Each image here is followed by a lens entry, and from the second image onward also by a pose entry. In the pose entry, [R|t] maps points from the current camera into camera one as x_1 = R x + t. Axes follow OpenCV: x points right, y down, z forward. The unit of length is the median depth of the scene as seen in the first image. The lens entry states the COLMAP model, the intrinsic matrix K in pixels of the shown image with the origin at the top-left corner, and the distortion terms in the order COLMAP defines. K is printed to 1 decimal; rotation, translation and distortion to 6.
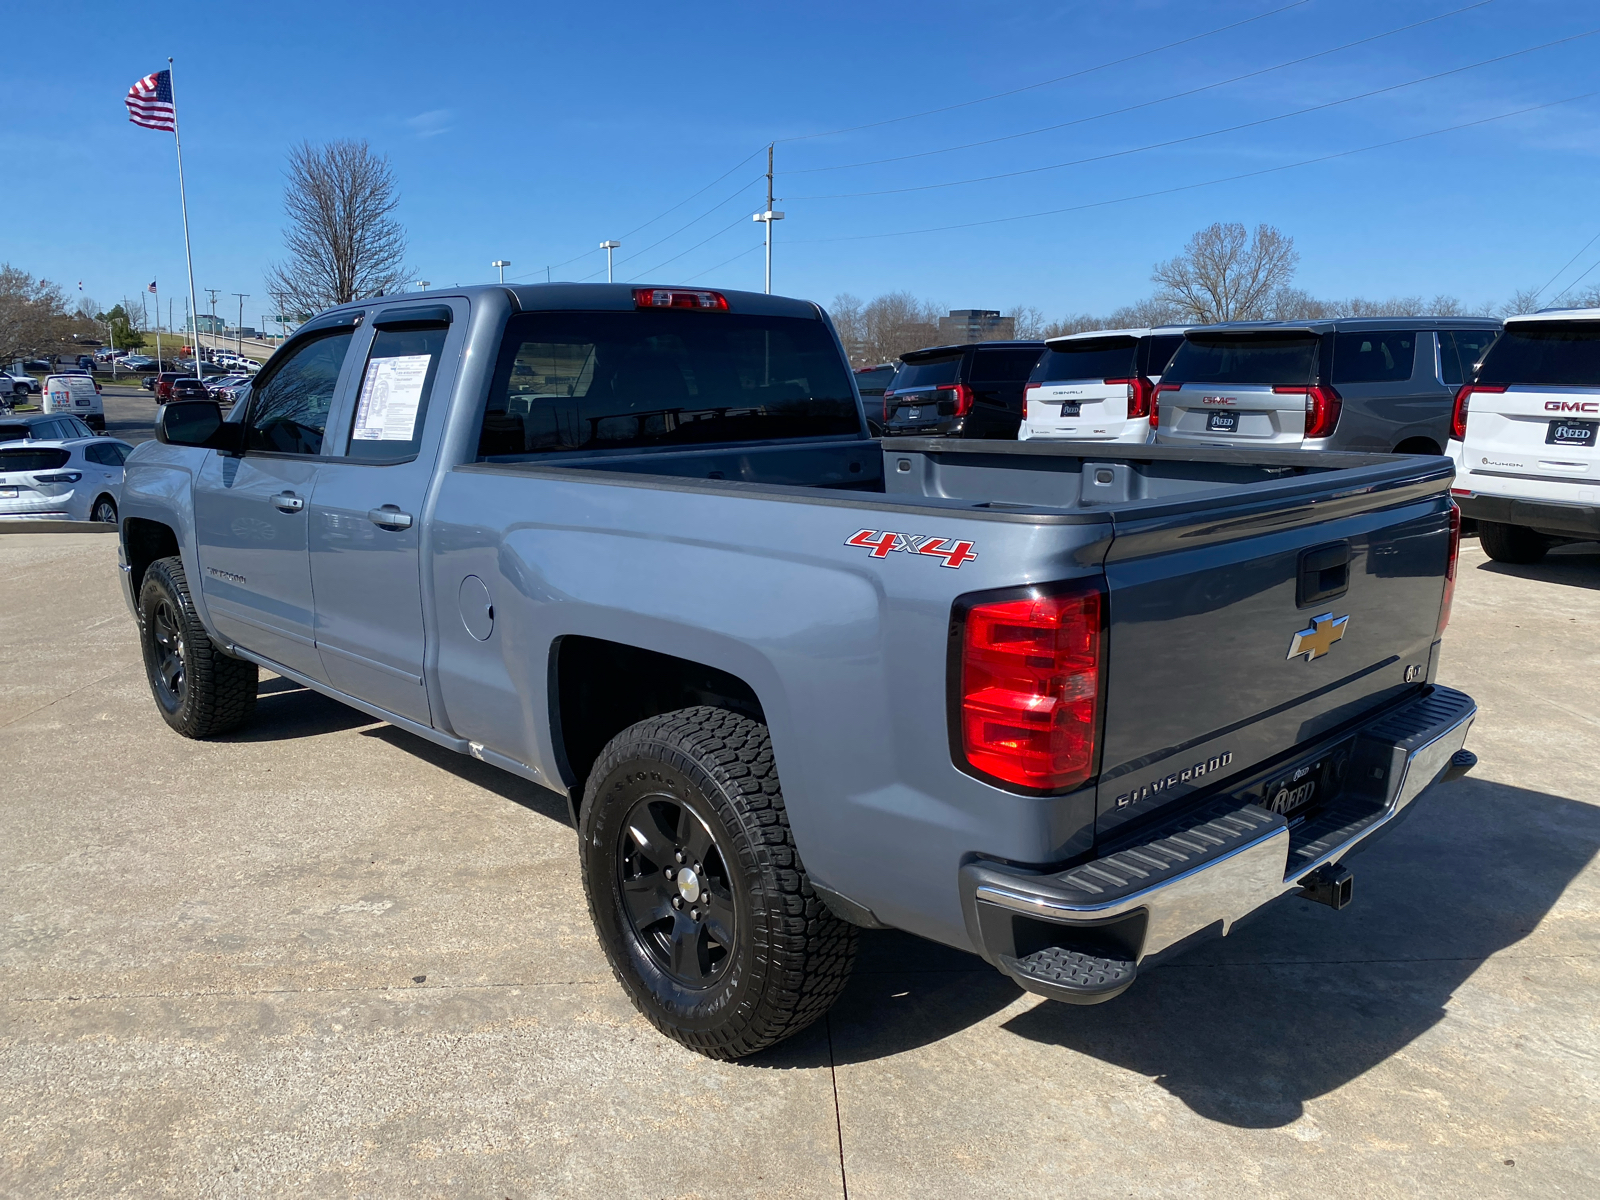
lens RADIAL K [[1237.6, 0, 818.3], [0, 1237.6, 608.9], [0, 0, 1]] dist [0.016249, -0.010370]
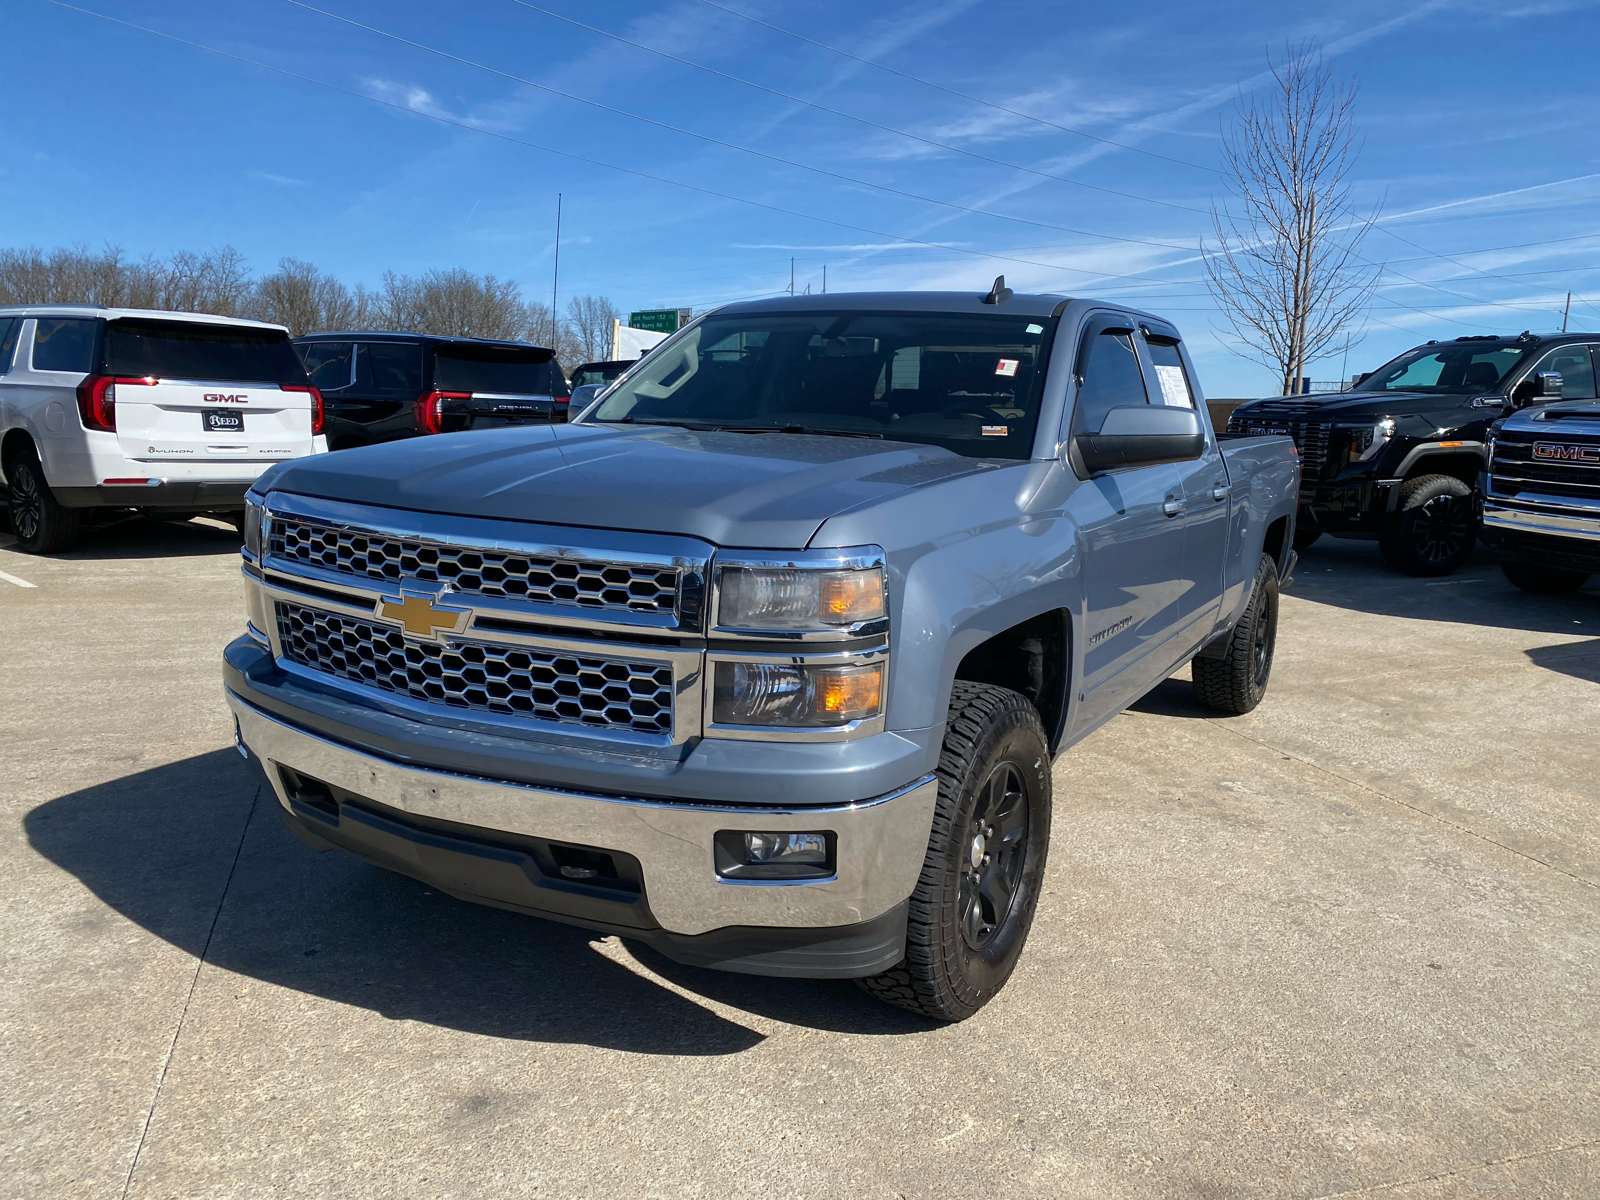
lens RADIAL K [[1237.6, 0, 815.0], [0, 1237.6, 609.0], [0, 0, 1]] dist [0.016249, -0.010370]
pose [[-0.287063, -0.167350, 0.943180, -0.682025], [0.152933, 0.963985, 0.217587, -0.140569], [-0.945625, 0.206704, -0.251131, 0.808652]]
